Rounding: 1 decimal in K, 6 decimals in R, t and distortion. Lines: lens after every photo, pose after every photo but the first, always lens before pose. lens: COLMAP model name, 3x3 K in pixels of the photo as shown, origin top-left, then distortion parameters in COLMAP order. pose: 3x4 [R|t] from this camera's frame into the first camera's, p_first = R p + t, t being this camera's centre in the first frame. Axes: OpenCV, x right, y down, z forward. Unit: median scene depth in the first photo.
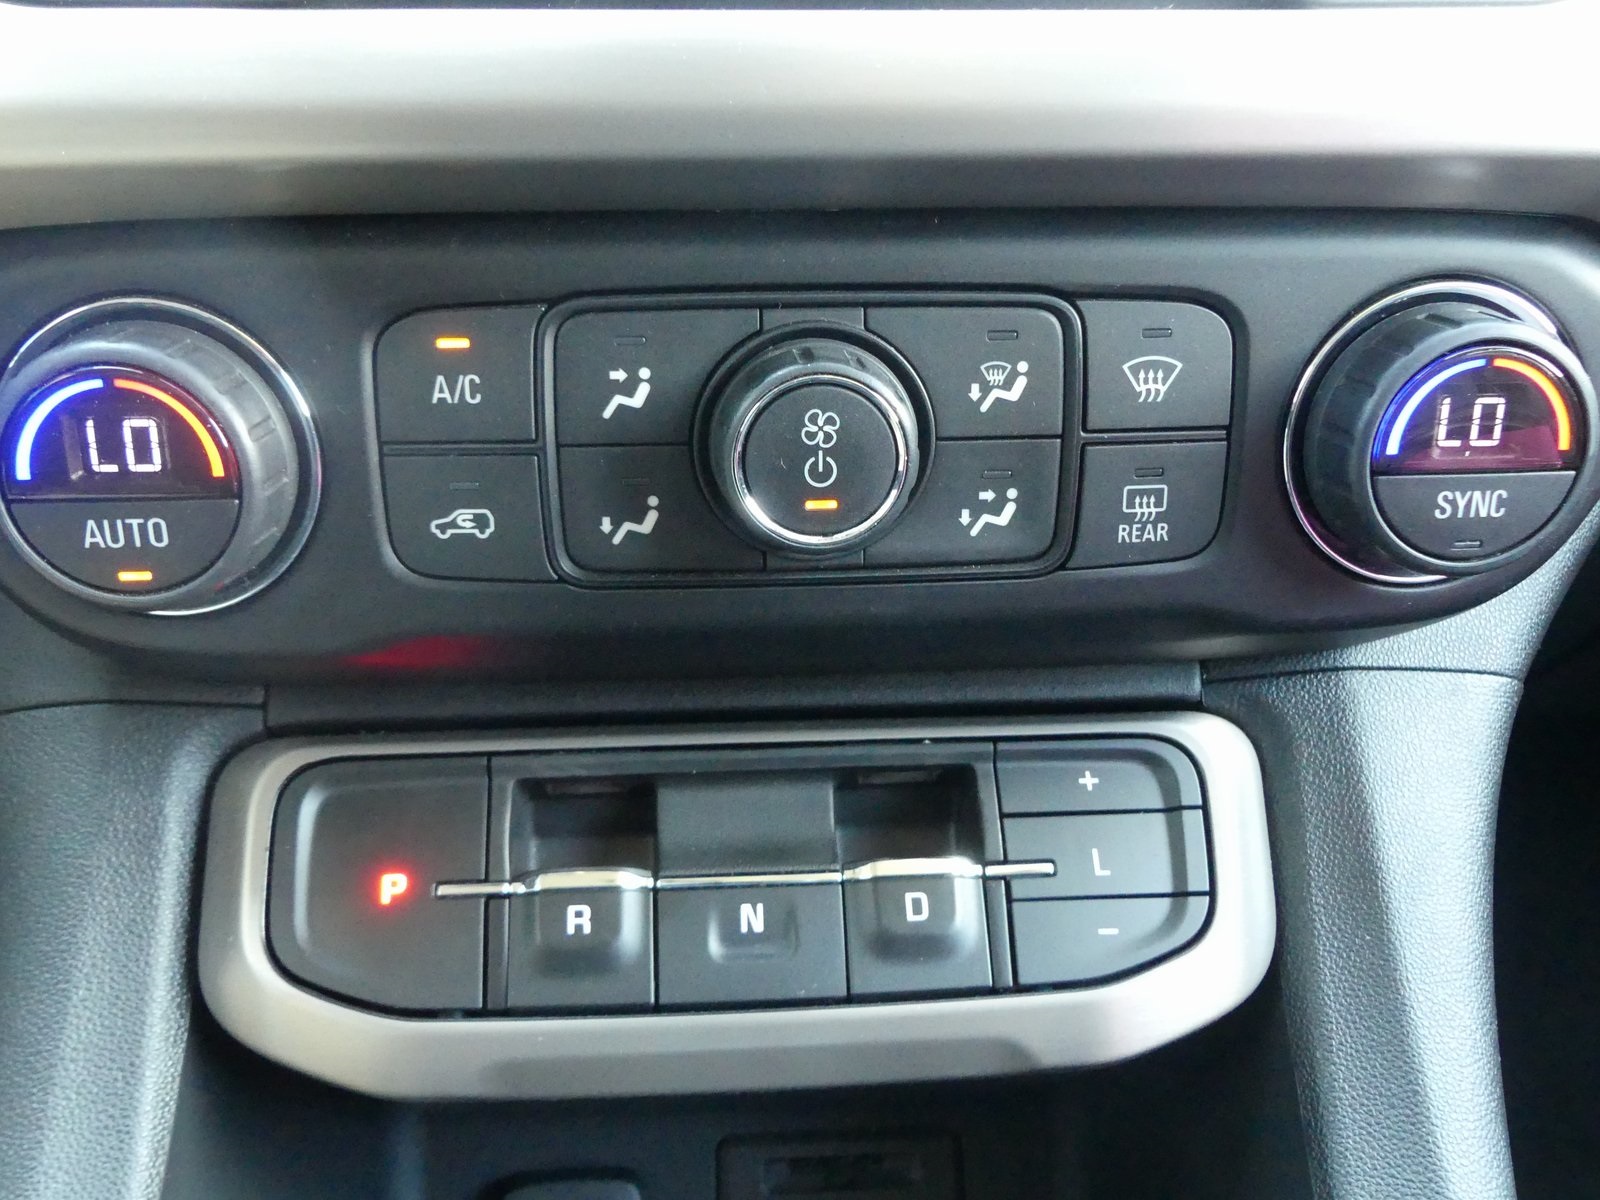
lens RADIAL K [[1366.9, 0, 803.4], [0, 1366.9, 609.3], [0, 0, 1]] dist [-0.007011, -0.001517]
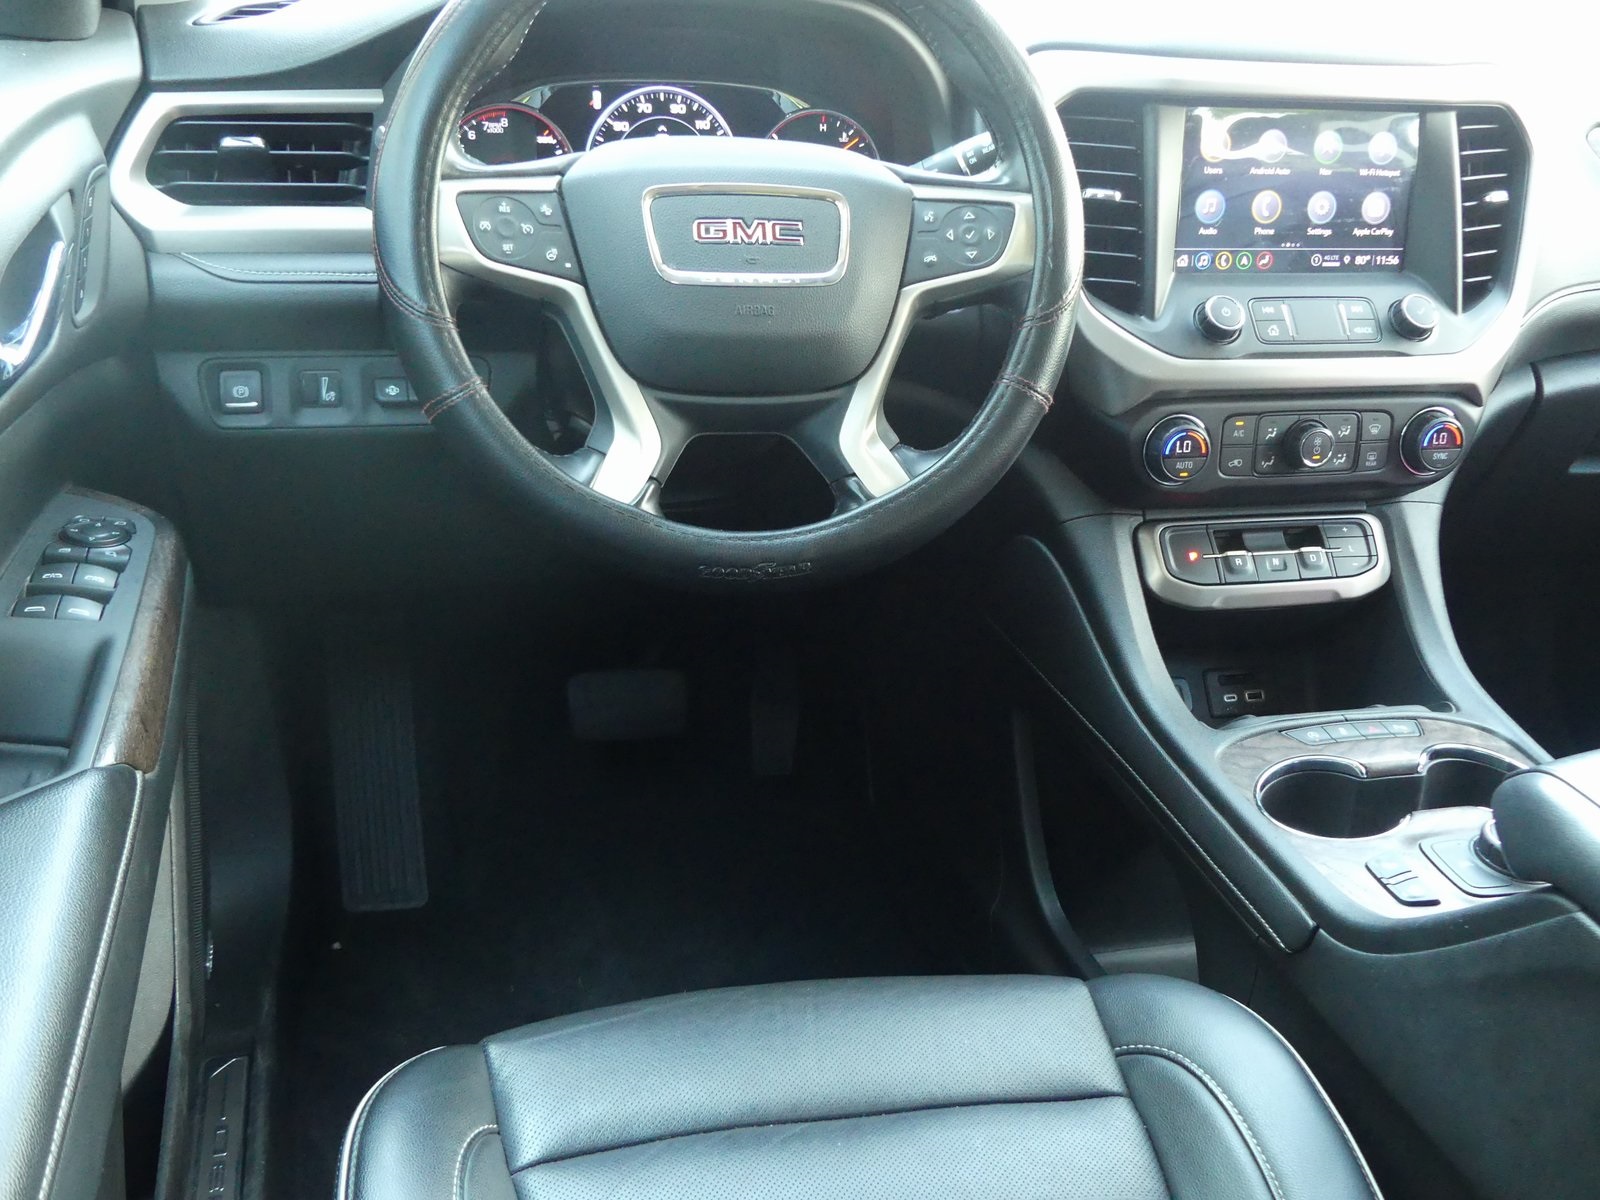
lens RADIAL K [[1640.7, 0, 798.1], [0, 1640.7, 601.4], [0, 0, 1]] dist [-0.019086, 0.000000]
pose [[0.982724, -0.027428, 0.183036, -2.329368], [0.028802, 0.999573, -0.004847, 0.329632], [-0.182825, 0.010035, 0.983094, -3.517725]]
